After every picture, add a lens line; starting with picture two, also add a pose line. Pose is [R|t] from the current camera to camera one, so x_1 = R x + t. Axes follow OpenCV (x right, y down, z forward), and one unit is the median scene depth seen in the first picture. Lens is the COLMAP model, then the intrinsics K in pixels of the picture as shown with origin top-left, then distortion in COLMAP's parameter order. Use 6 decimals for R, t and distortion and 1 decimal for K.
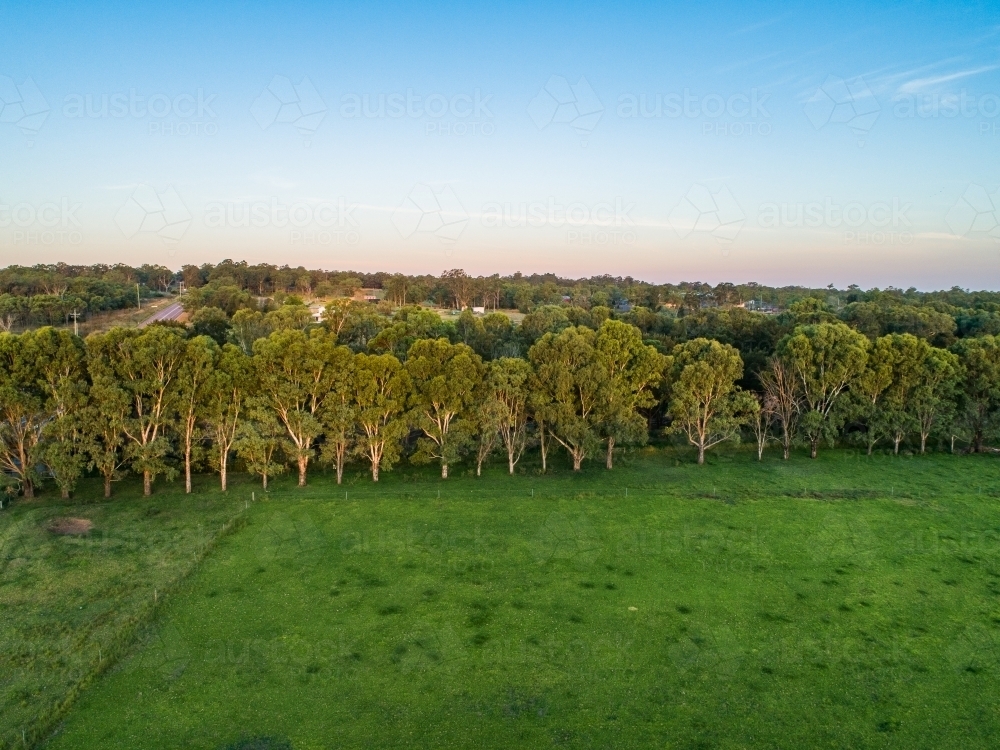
lens RADIAL K [[740.9, 0, 500.0], [0, 740.9, 375.0], [0, 0, 1]] dist [-0.027750, 0.001497]
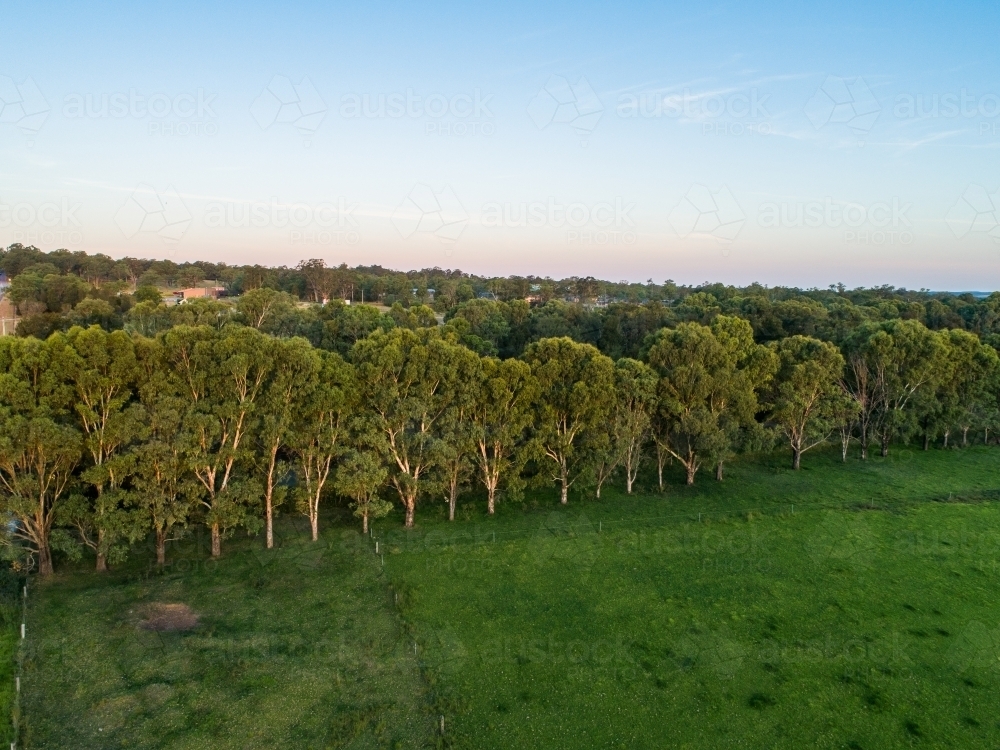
lens RADIAL K [[740.9, 0, 500.0], [0, 740.9, 375.0], [0, 0, 1]] dist [-0.027750, 0.001497]
pose [[0.968492, -0.020527, 0.248197, -0.336768], [0.018122, 0.999764, 0.011972, -0.018314], [-0.248384, -0.007097, 0.968636, 0.191433]]
